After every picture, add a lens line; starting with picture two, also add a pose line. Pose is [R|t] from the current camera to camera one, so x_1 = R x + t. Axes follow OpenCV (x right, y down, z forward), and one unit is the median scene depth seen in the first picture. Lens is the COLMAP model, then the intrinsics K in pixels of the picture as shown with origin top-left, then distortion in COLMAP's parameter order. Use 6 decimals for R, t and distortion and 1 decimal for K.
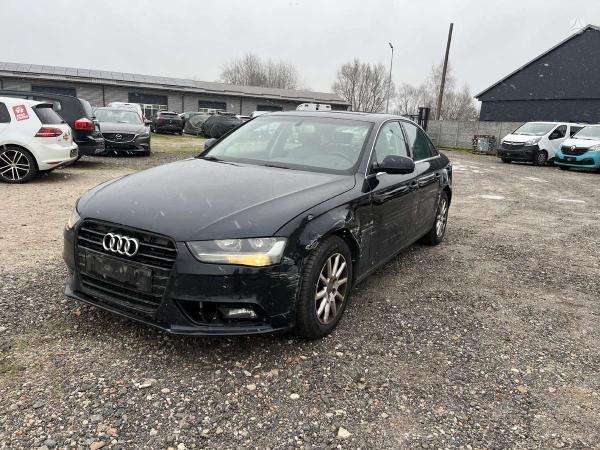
lens RADIAL K [[422.7, 0, 300.0], [0, 422.7, 225.0], [0, 0, 1]] dist [0.065551, -0.063825]
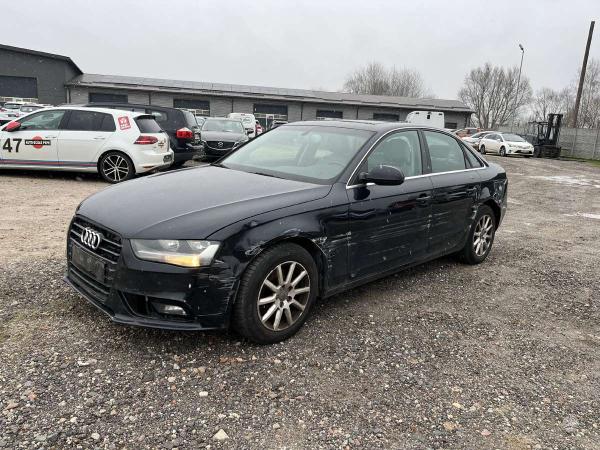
lens RADIAL K [[422.7, 0, 300.0], [0, 422.7, 225.0], [0, 0, 1]] dist [0.065551, -0.063825]
pose [[0.966808, 0.055979, -0.249297, 0.347907], [-0.060618, 0.998101, -0.010964, -0.009655], [0.248210, 0.025712, 0.968365, 0.029565]]
